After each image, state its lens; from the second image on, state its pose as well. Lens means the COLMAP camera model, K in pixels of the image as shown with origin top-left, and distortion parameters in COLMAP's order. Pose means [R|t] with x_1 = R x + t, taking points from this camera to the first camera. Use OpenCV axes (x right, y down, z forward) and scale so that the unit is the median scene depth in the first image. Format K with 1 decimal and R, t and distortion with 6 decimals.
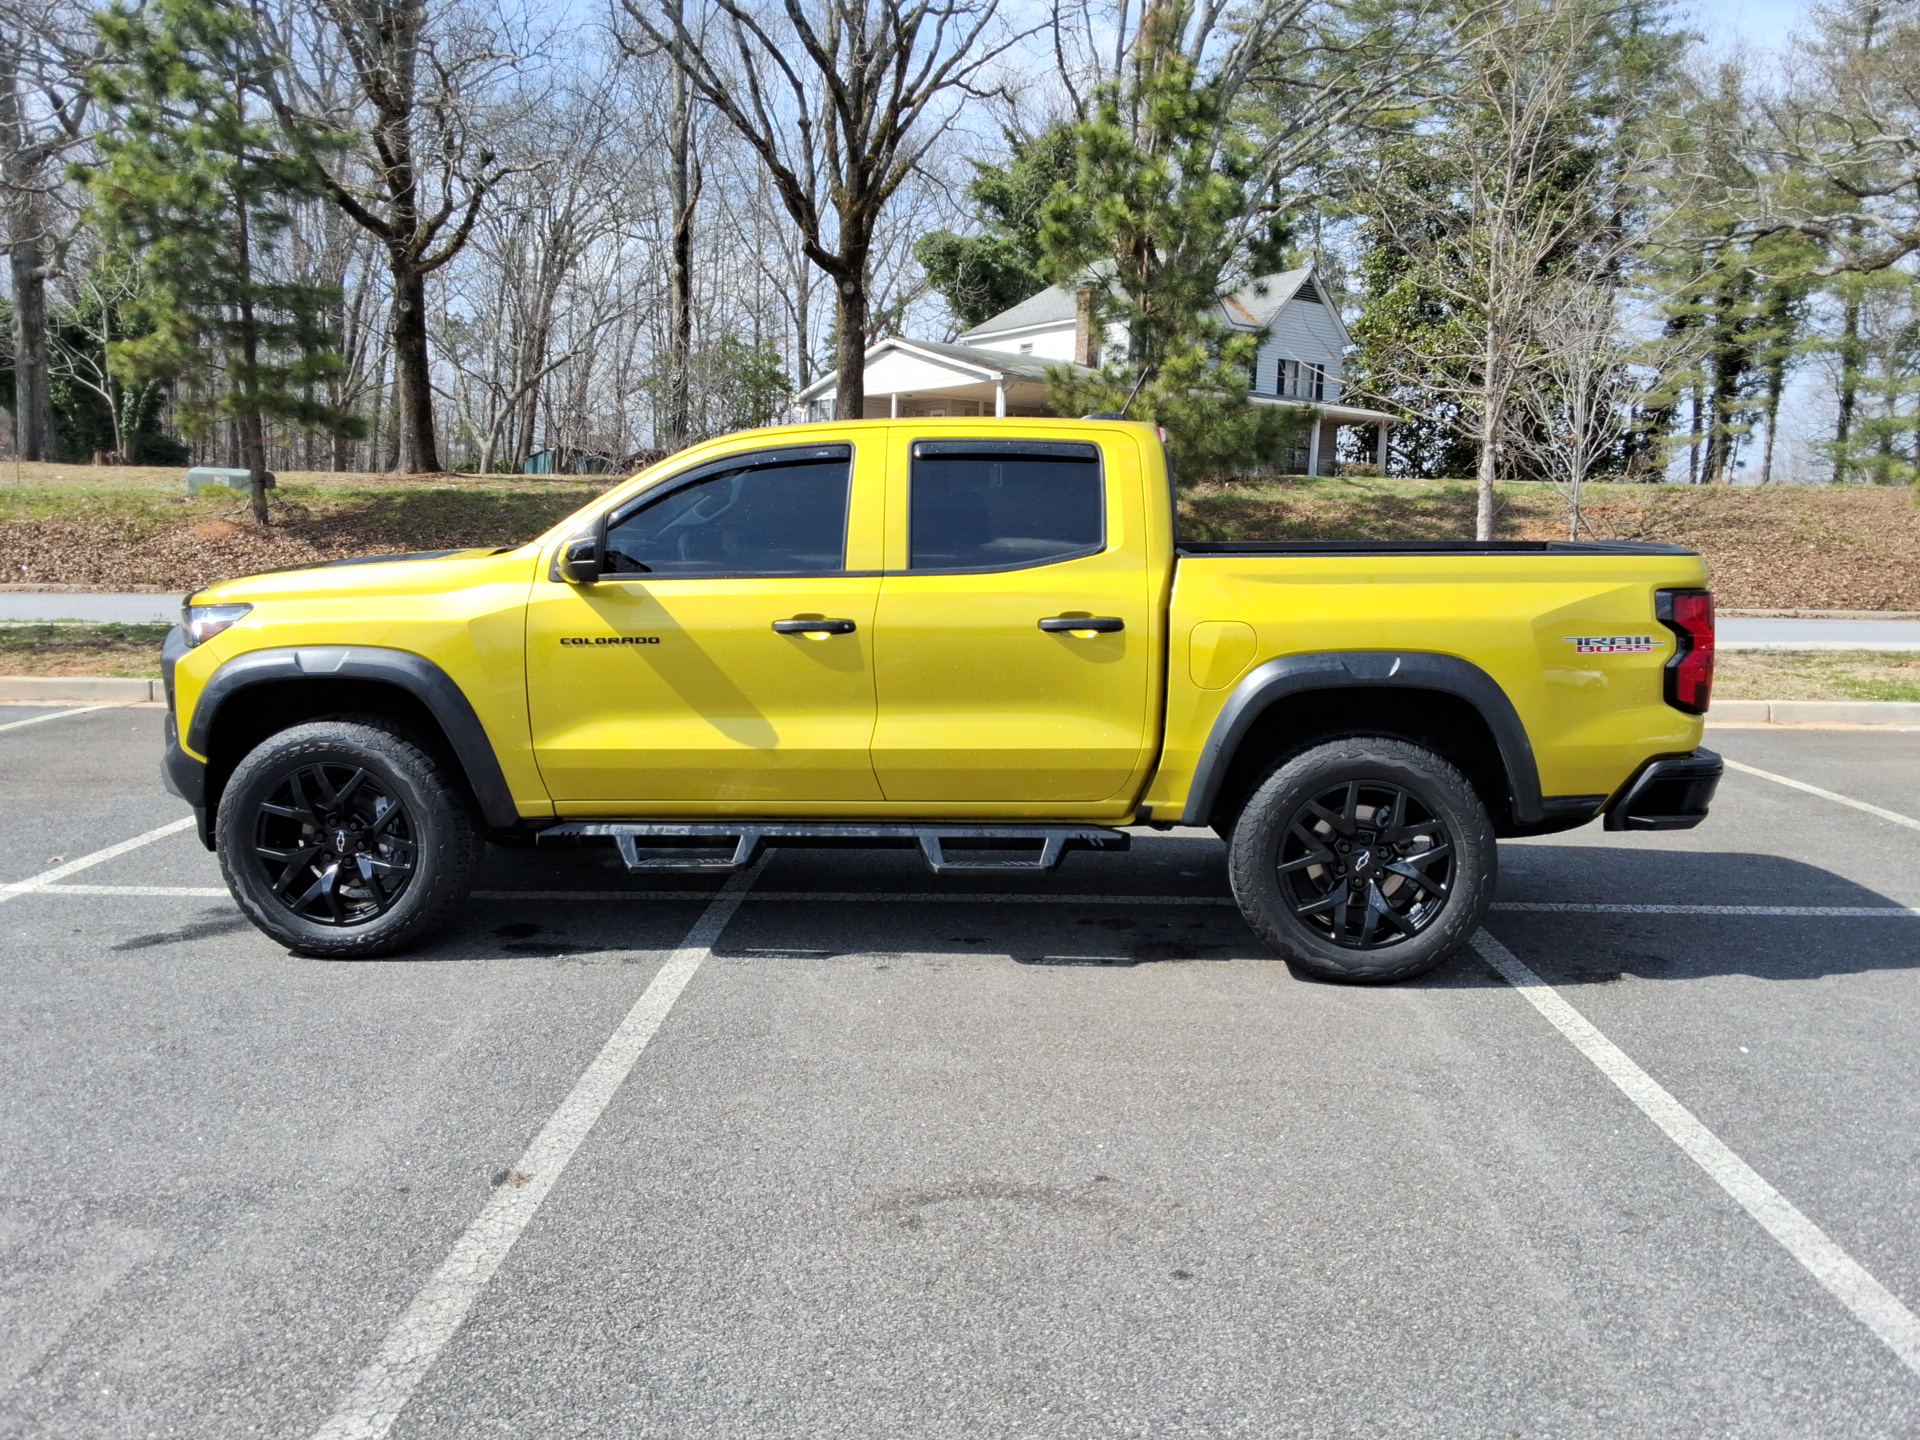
lens RADIAL K [[1540.2, 0, 968.9], [0, 1540.2, 698.1], [0, 0, 1]] dist [0.112936, -0.165735]
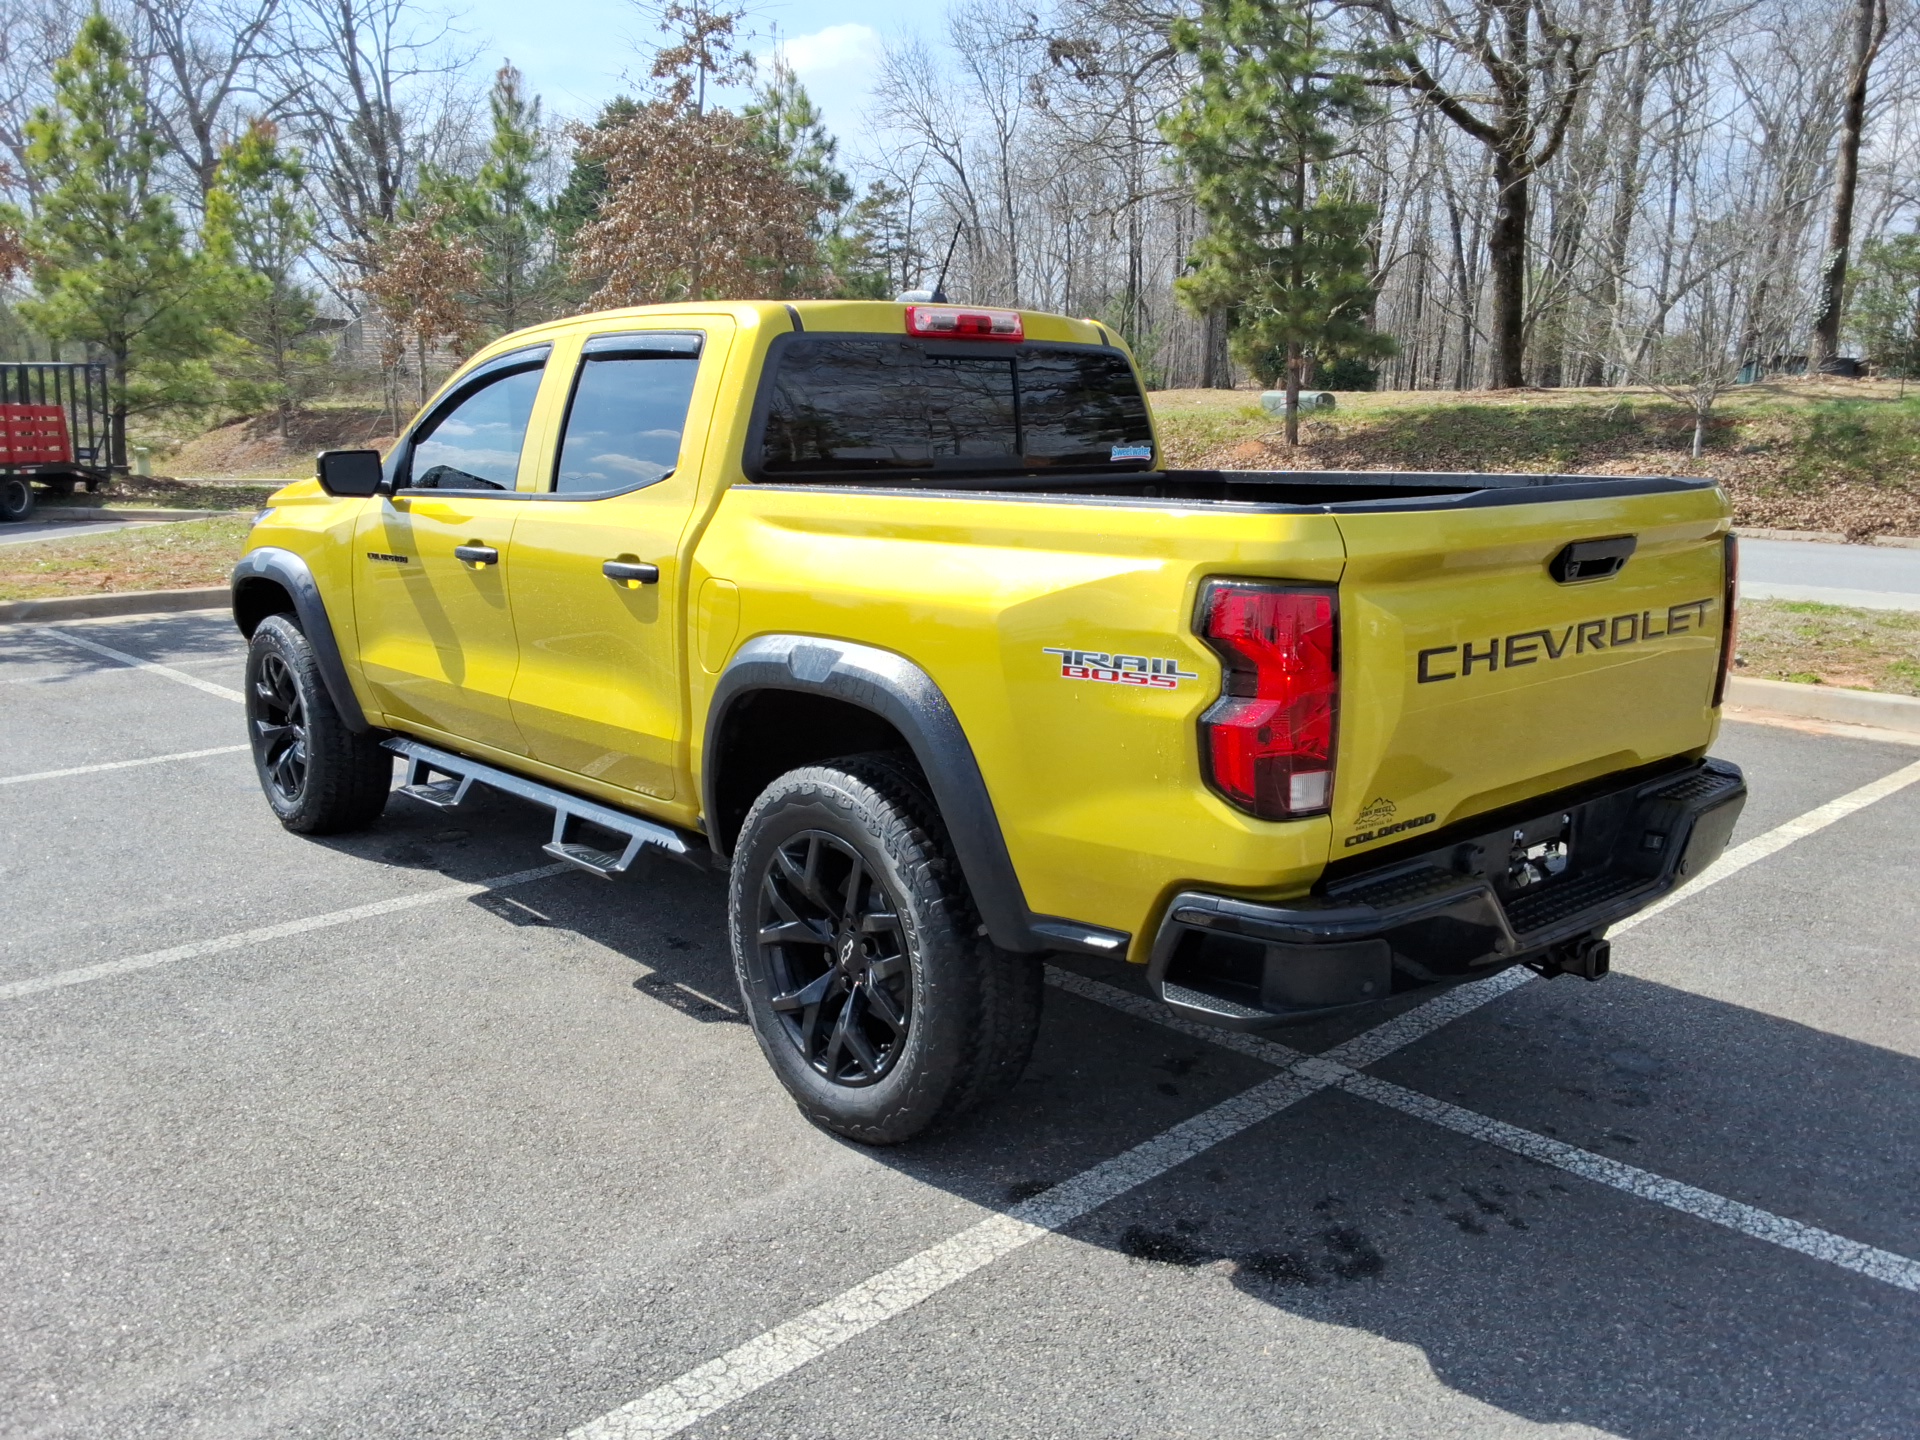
lens RADIAL K [[1540.2, 0, 968.9], [0, 1540.2, 698.1], [0, 0, 1]] dist [0.112936, -0.165735]
pose [[0.715771, 0.119270, -0.688075, 0.697518], [-0.084059, 0.992858, 0.084658, -0.061081], [0.693258, -0.002757, 0.720684, 0.526477]]
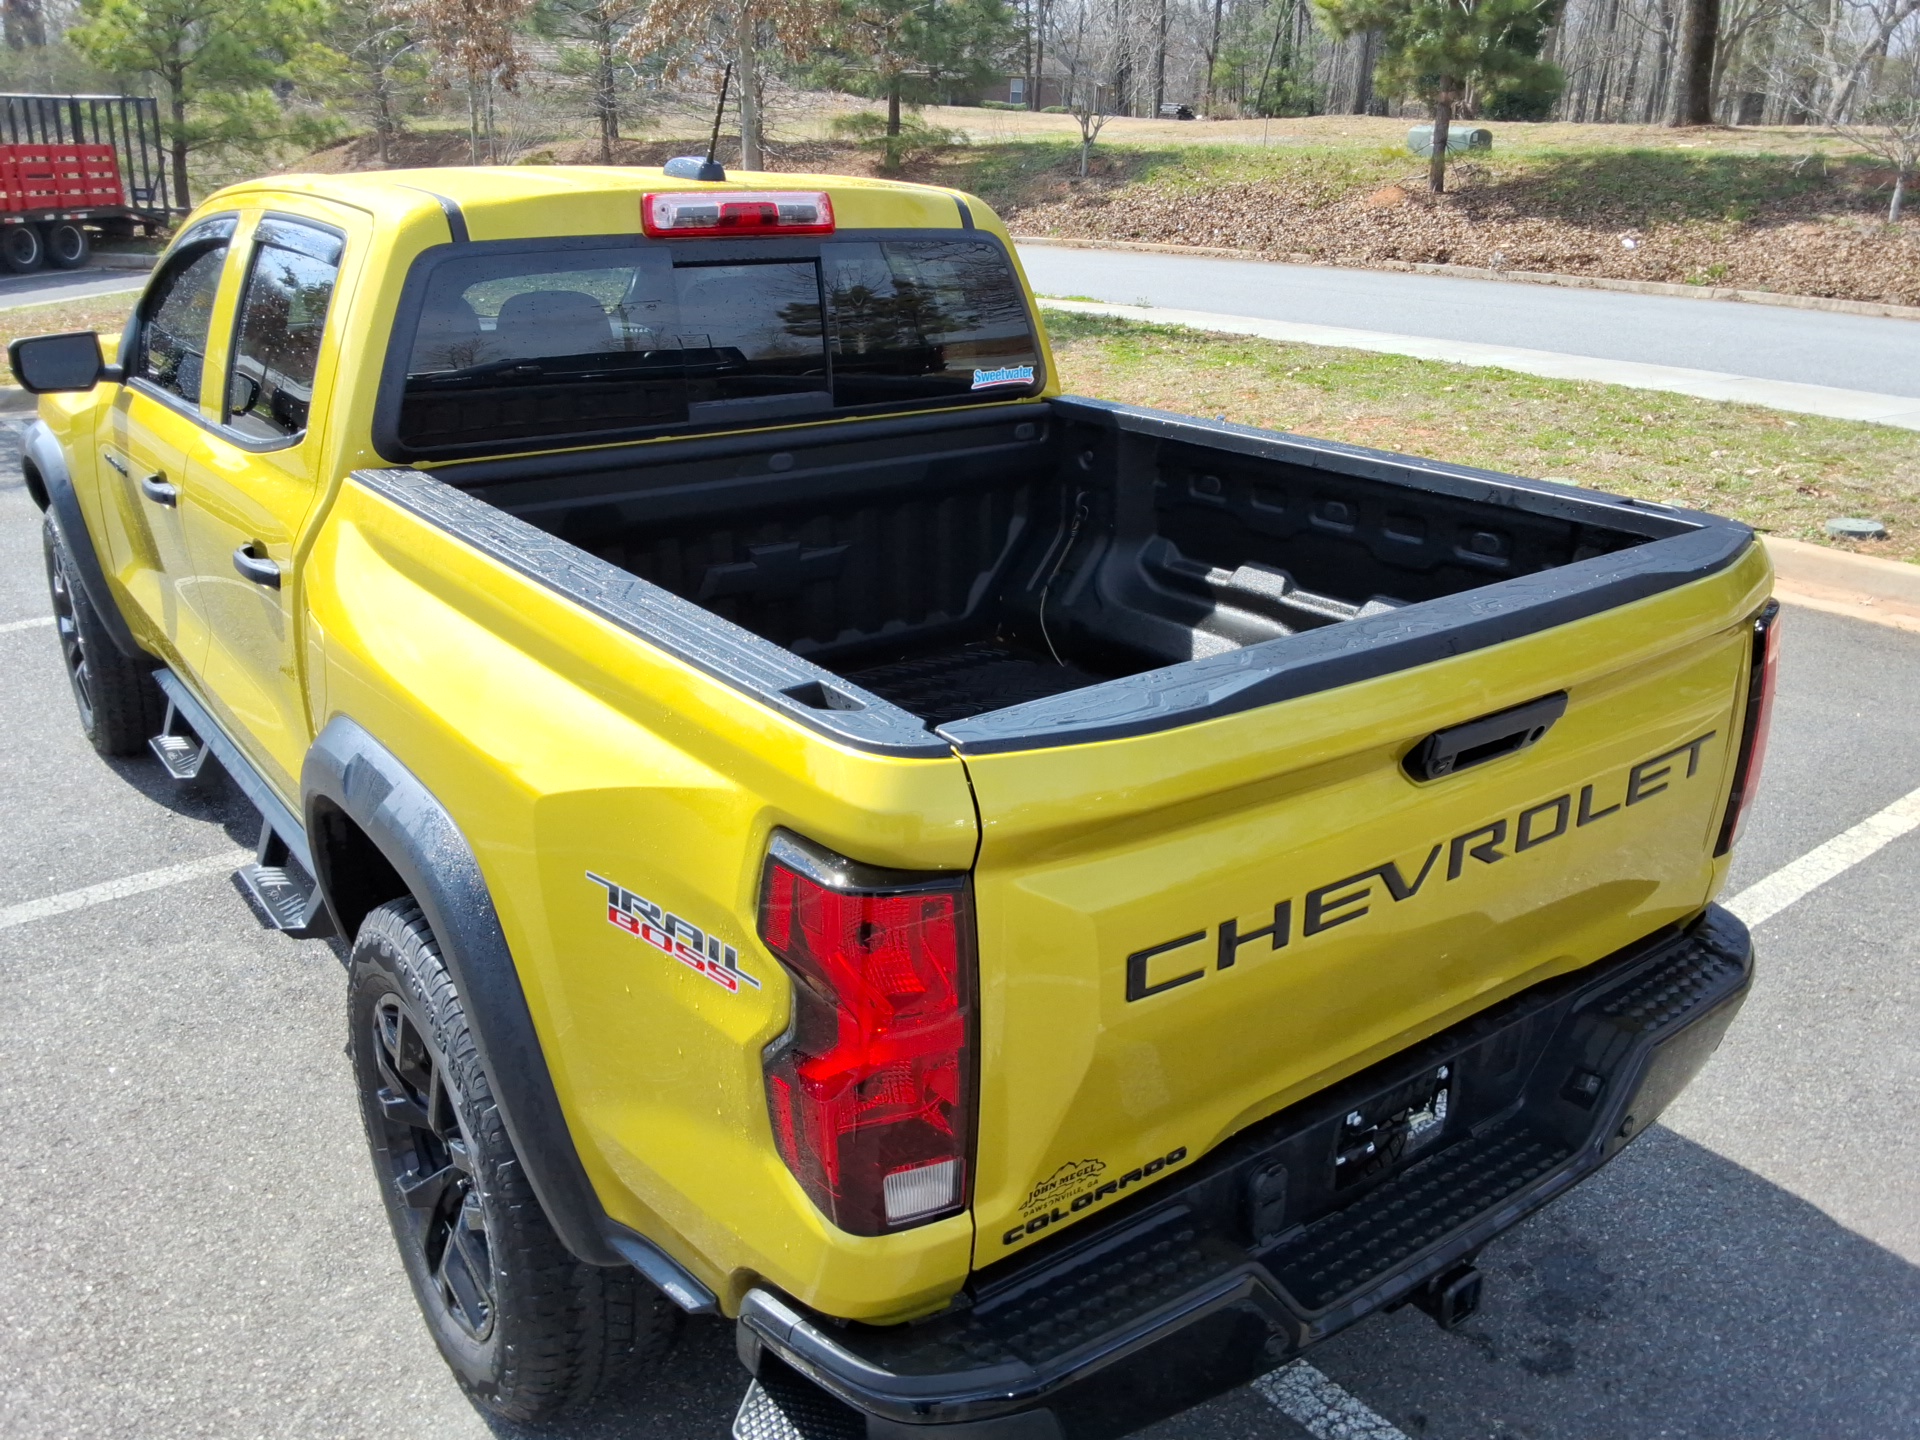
lens RADIAL K [[1540.2, 0, 968.9], [0, 1540.2, 698.1], [0, 0, 1]] dist [0.112936, -0.165735]
pose [[0.649779, 0.260268, -0.714176, 0.639393], [-0.101570, 0.960857, 0.257755, -0.168287], [0.753306, -0.094945, 0.650780, 0.768373]]
